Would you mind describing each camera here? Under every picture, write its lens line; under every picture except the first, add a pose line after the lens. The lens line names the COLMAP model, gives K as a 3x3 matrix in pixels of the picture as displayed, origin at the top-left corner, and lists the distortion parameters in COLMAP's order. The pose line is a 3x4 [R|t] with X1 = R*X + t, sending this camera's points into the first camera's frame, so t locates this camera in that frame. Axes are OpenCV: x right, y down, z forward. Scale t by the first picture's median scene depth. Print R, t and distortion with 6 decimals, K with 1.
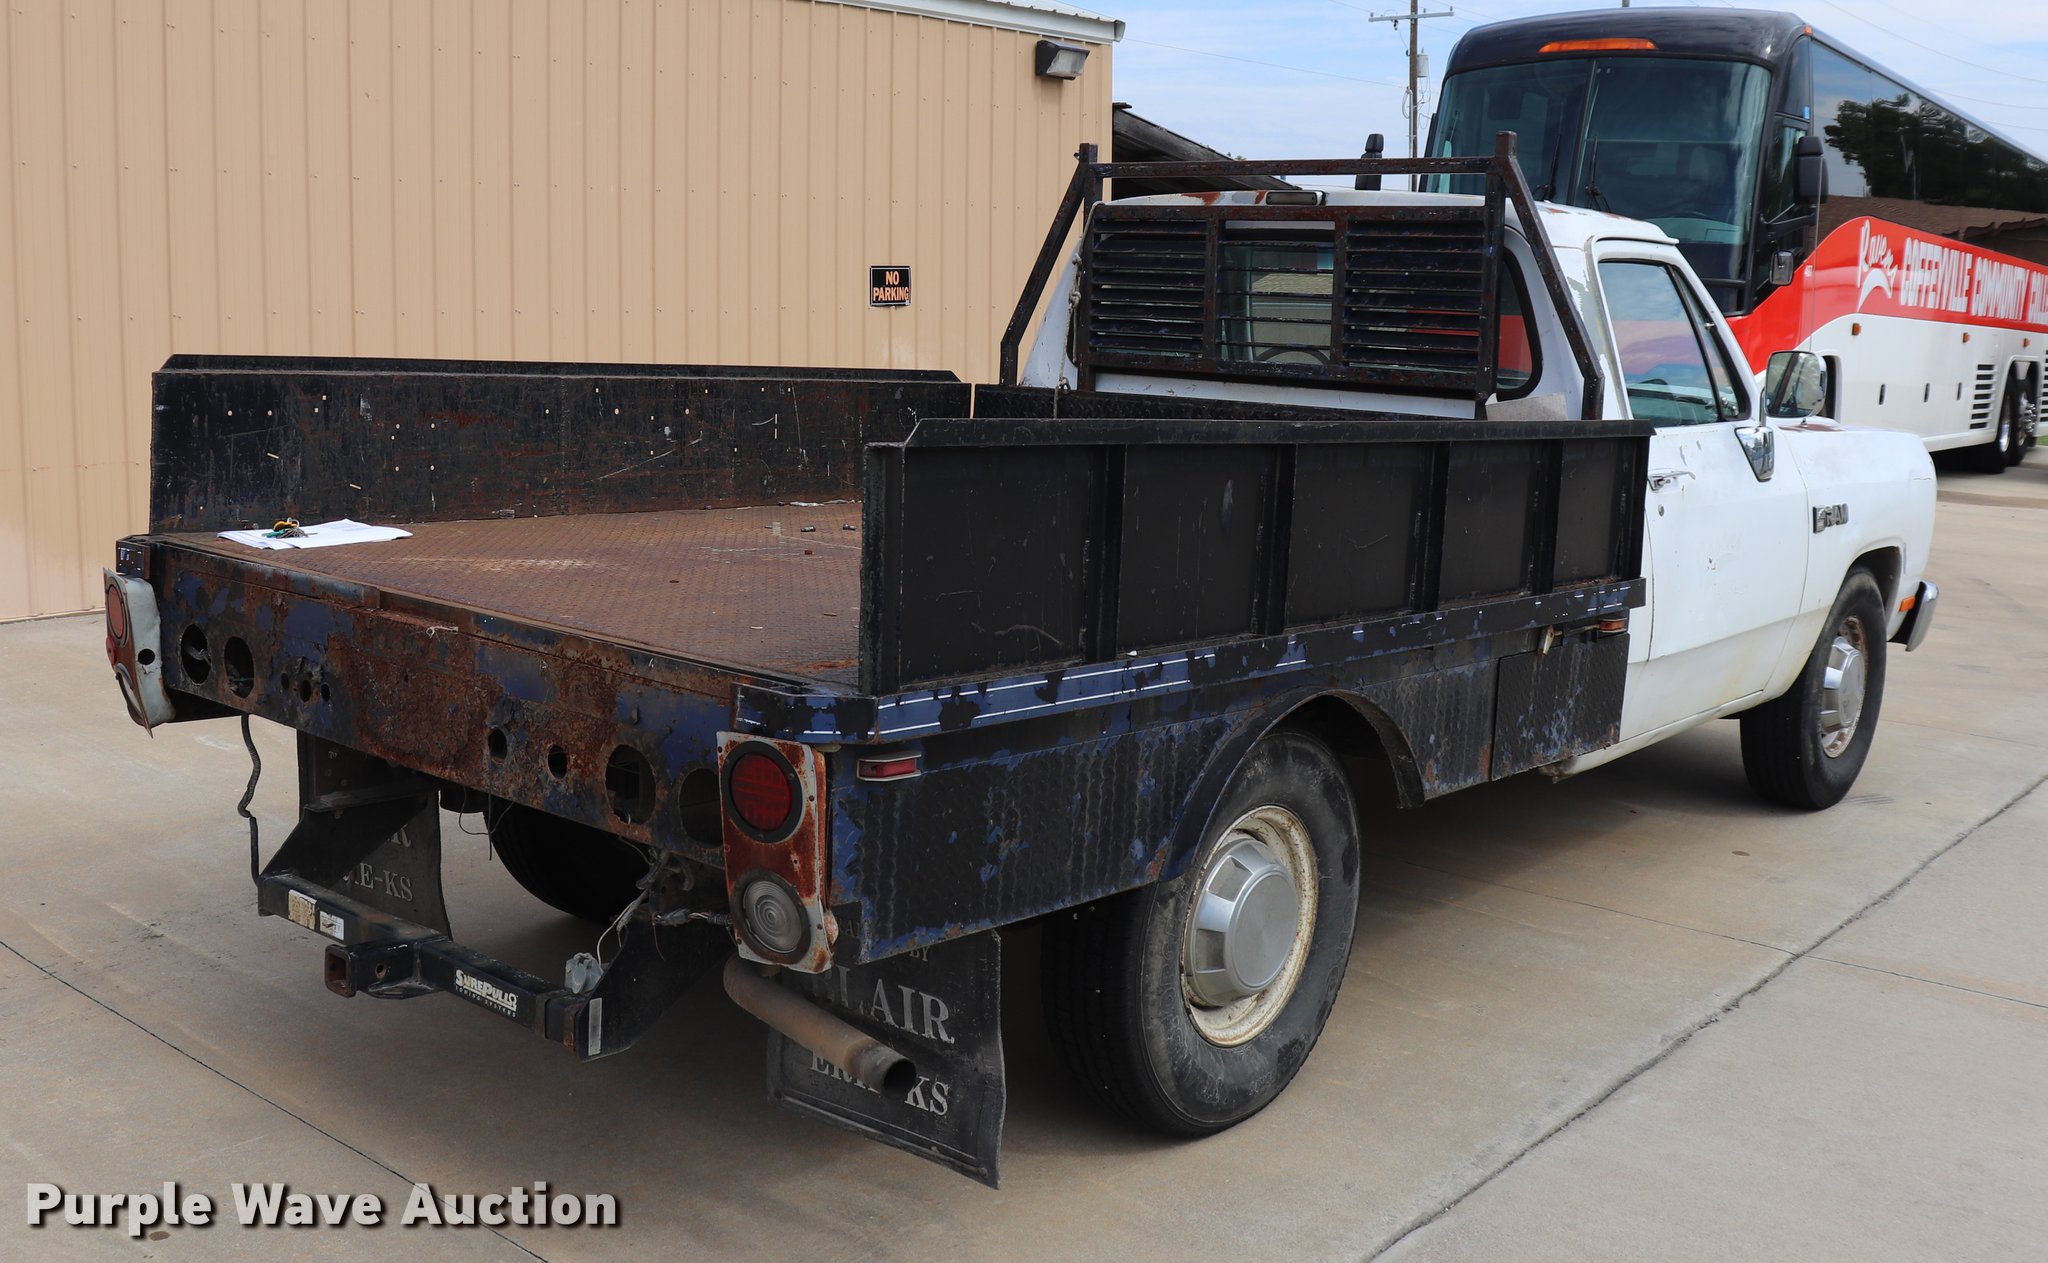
lens RADIAL K [[2004.8, 0, 1024.0], [0, 2004.8, 631.5], [0, 0, 1]] dist [-0.060058, -0.002689]
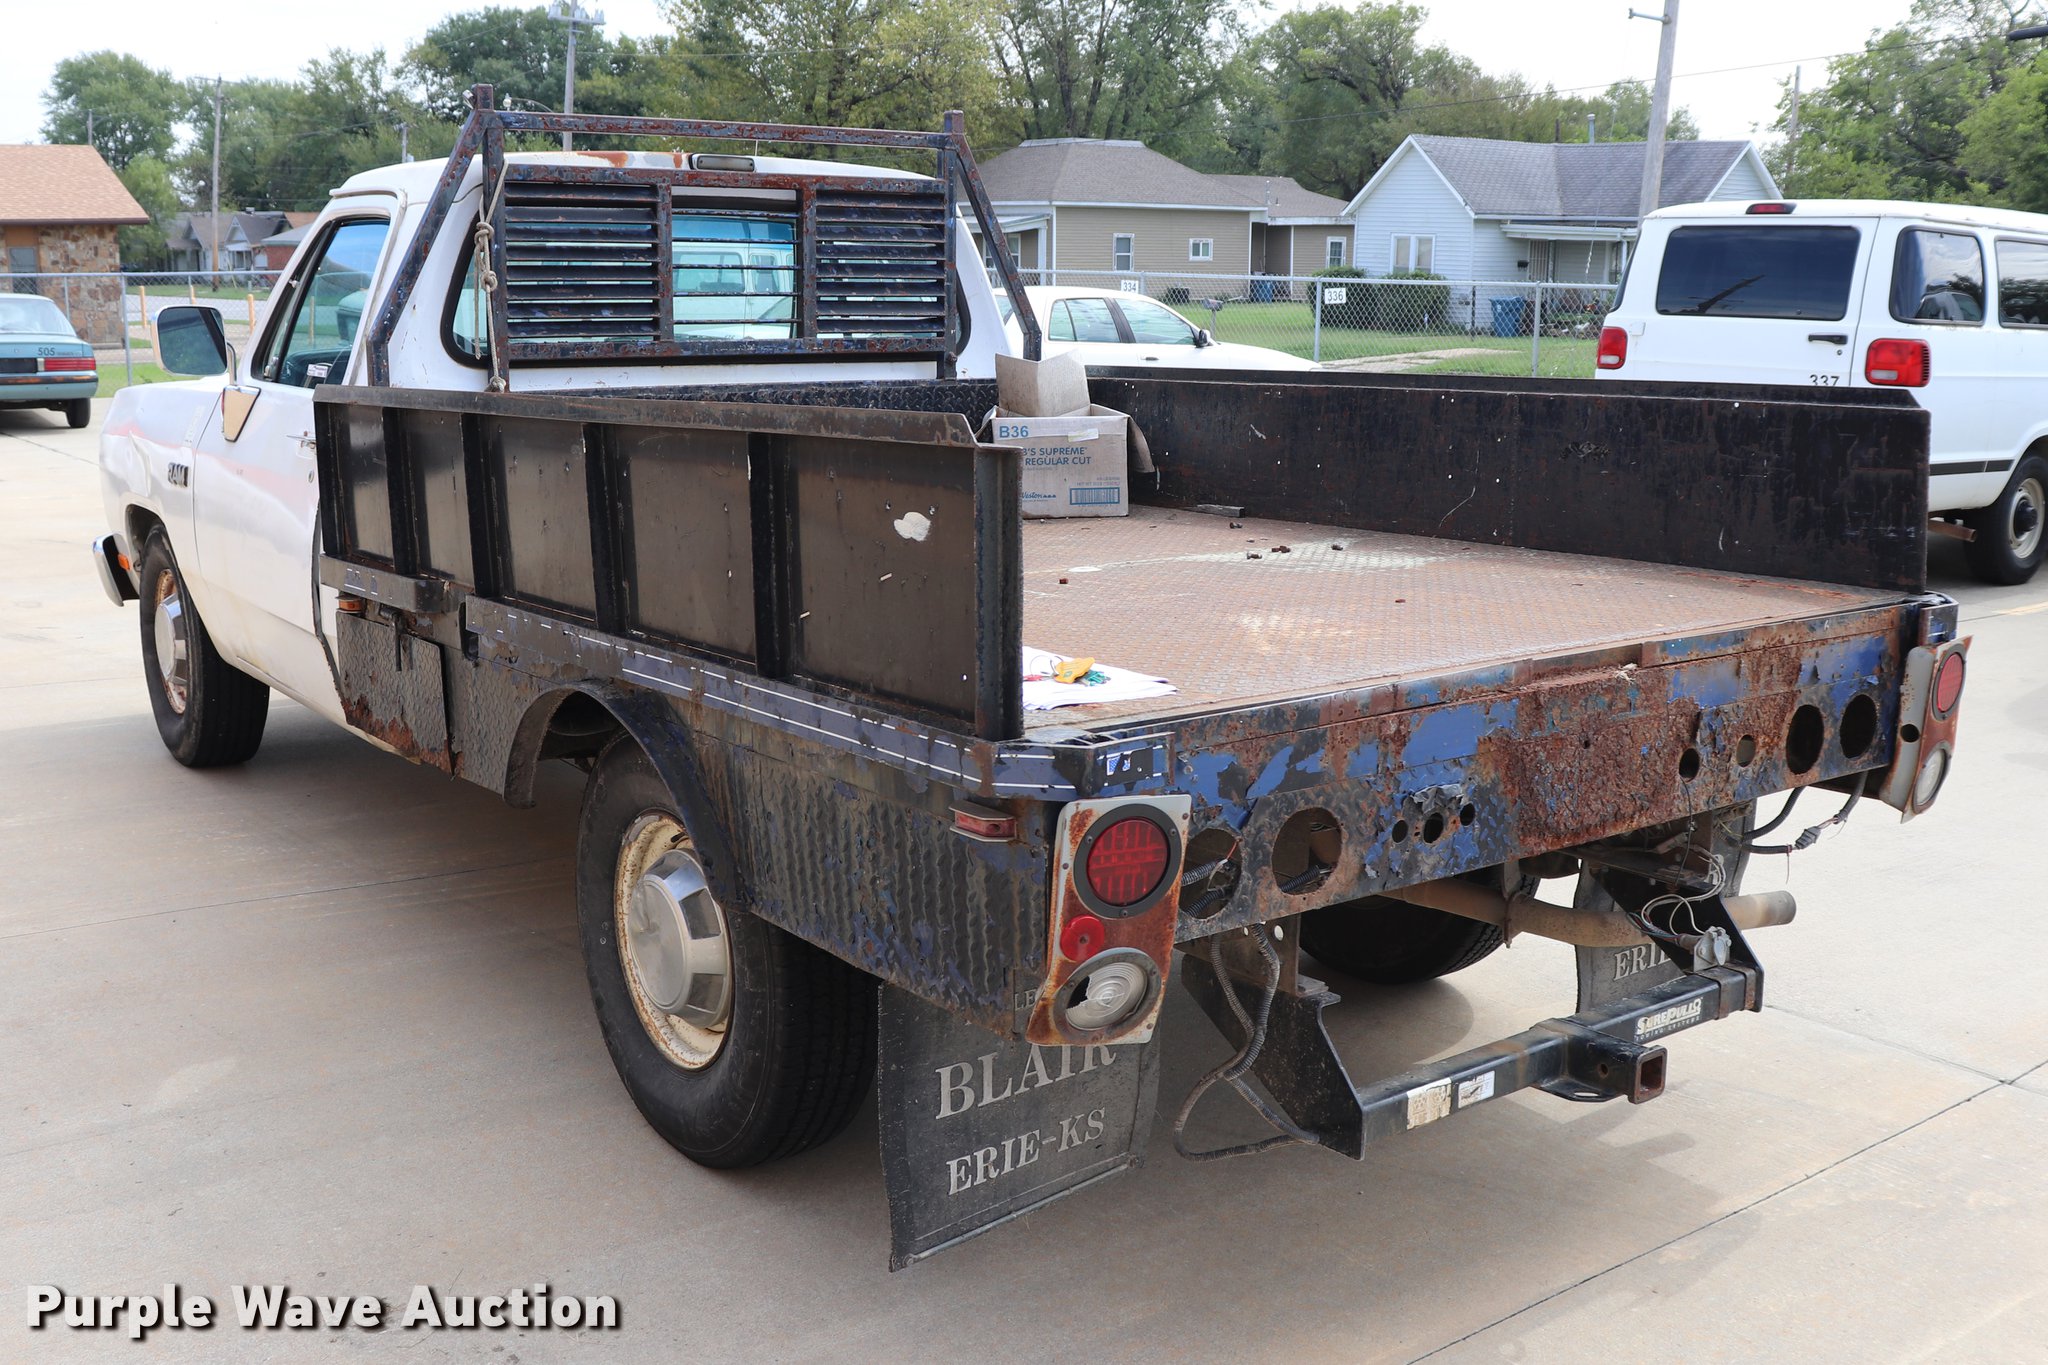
lens RADIAL K [[1968.1, 0, 1024.6], [0, 1968.1, 741.1], [0, 0, 1]] dist [-0.079847, -0.000859]
pose [[0.212105, -0.252293, 0.944119, -0.809343], [0.161101, 0.961909, 0.220854, -0.143174], [-0.963877, 0.105254, 0.244670, 0.708049]]
